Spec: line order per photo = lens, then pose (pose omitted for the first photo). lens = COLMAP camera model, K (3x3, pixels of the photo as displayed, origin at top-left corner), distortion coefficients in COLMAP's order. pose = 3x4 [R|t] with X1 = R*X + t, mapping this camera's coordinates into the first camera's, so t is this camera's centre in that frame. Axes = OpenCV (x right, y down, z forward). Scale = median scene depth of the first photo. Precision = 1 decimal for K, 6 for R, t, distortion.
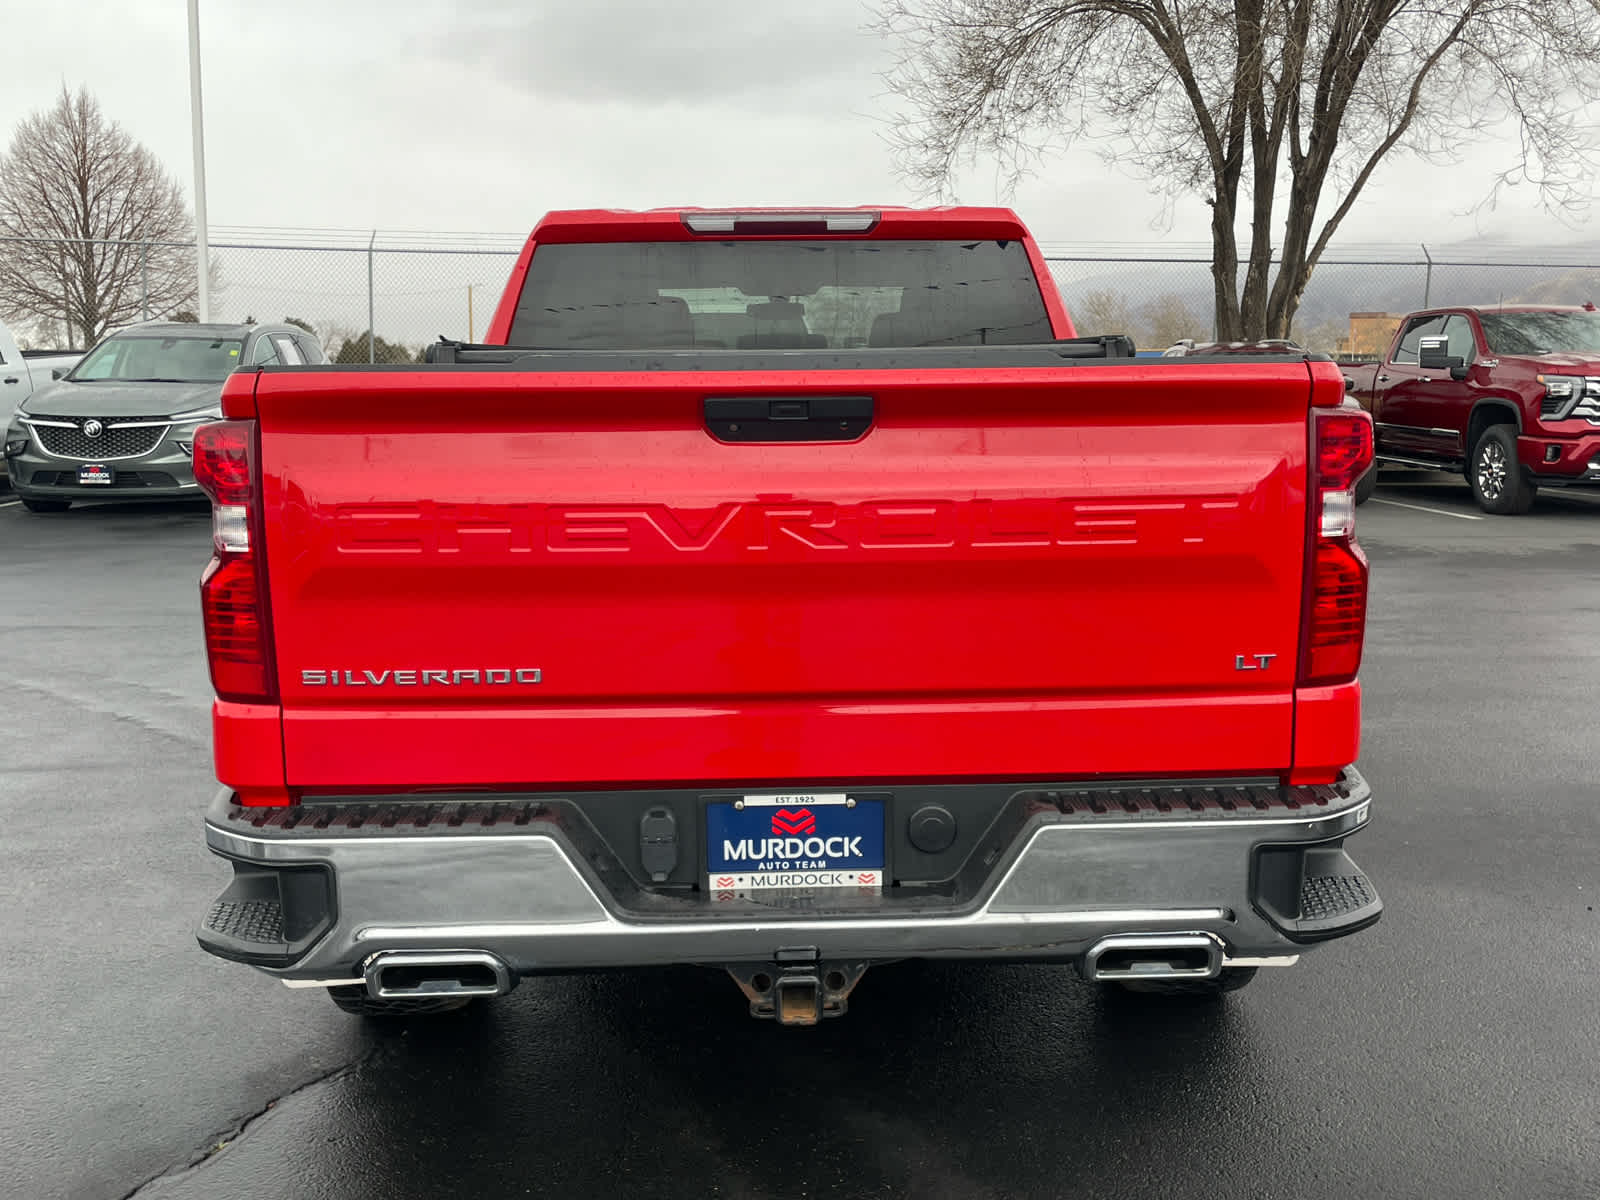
lens RADIAL K [[1543.0, 0, 812.0], [0, 1543.0, 596.3], [0, 0, 1]] dist [0.062120, 0.000000]
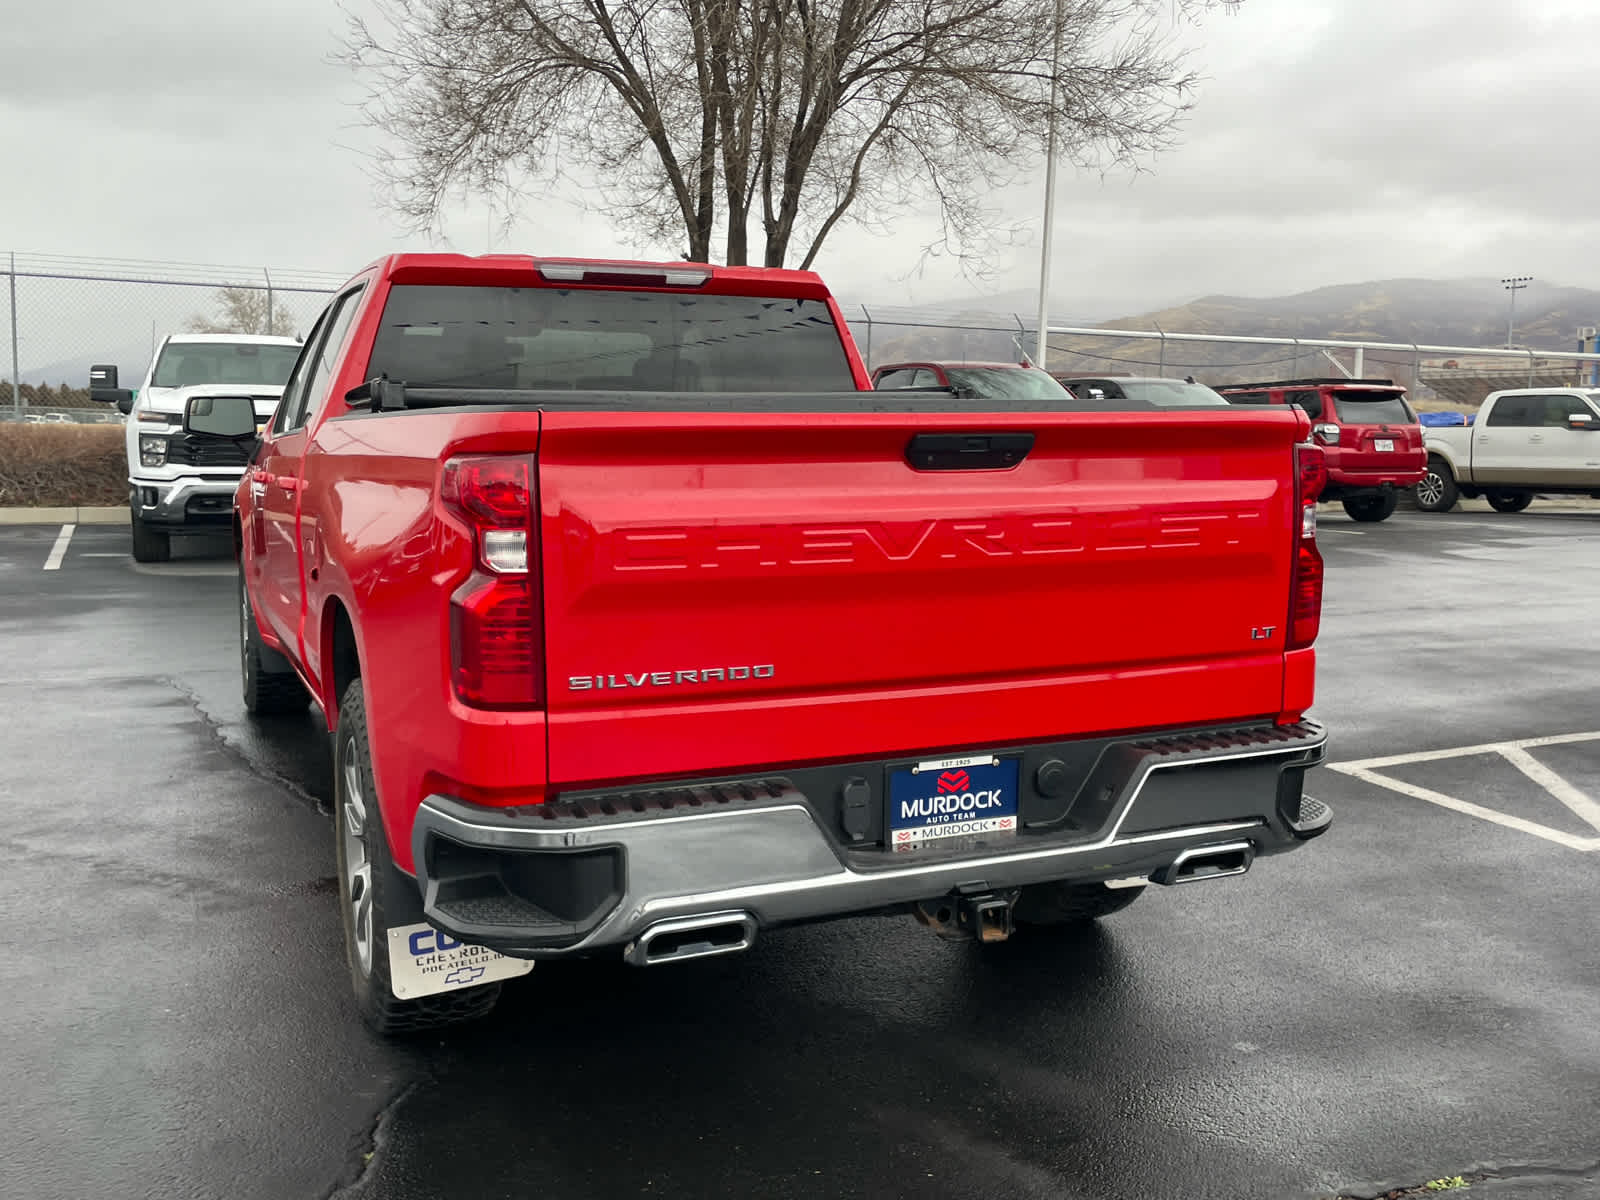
lens RADIAL K [[1543.0, 0, 807.4], [0, 1543.0, 601.1], [0, 0, 1]] dist [0.062120, 0.000000]
pose [[0.927595, -0.036535, 0.371797, -0.564286], [0.044861, 0.998898, -0.013765, 0.015414], [-0.370885, 0.029448, 0.928212, -0.091614]]
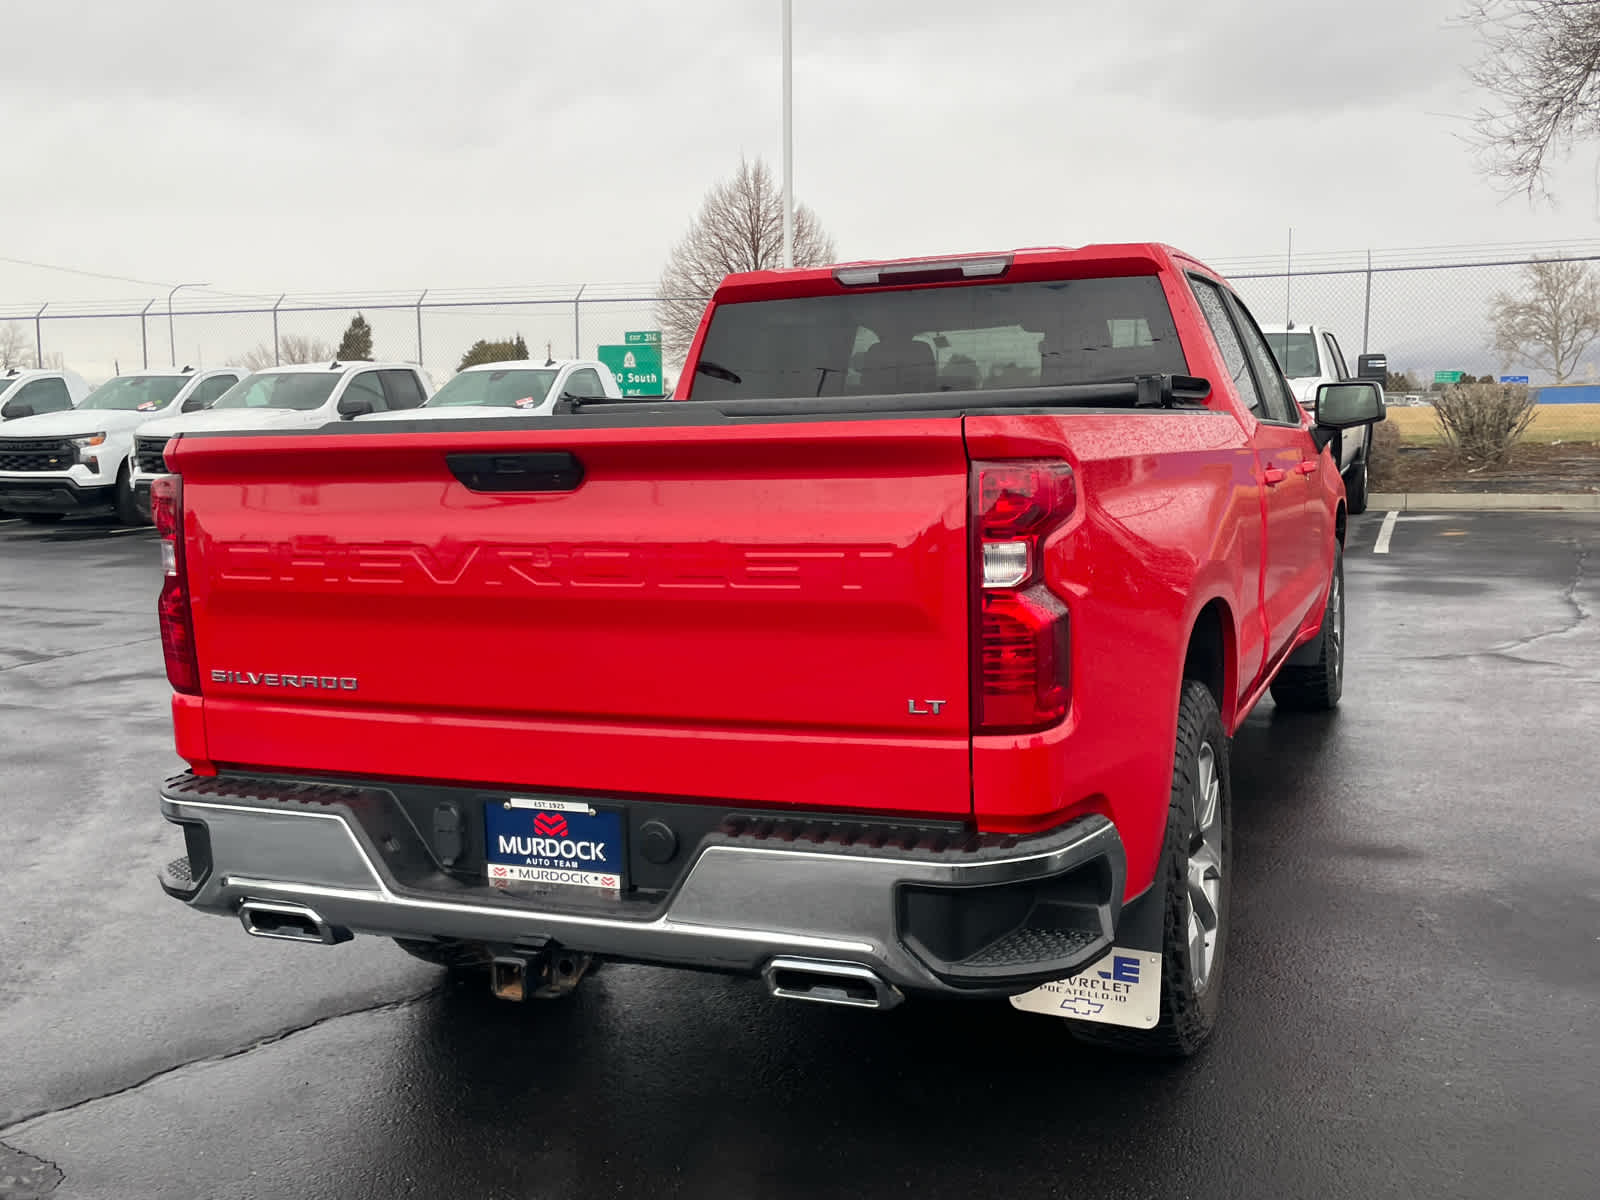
lens RADIAL K [[1543.0, 0, 819.3], [0, 1543.0, 596.3], [0, 0, 1]] dist [0.062120, 0.000000]
pose [[0.914858, 0.030304, -0.402638, 0.620395], [-0.036607, 0.999298, -0.007967, -0.019977], [0.402114, 0.022028, 0.915325, 0.033136]]
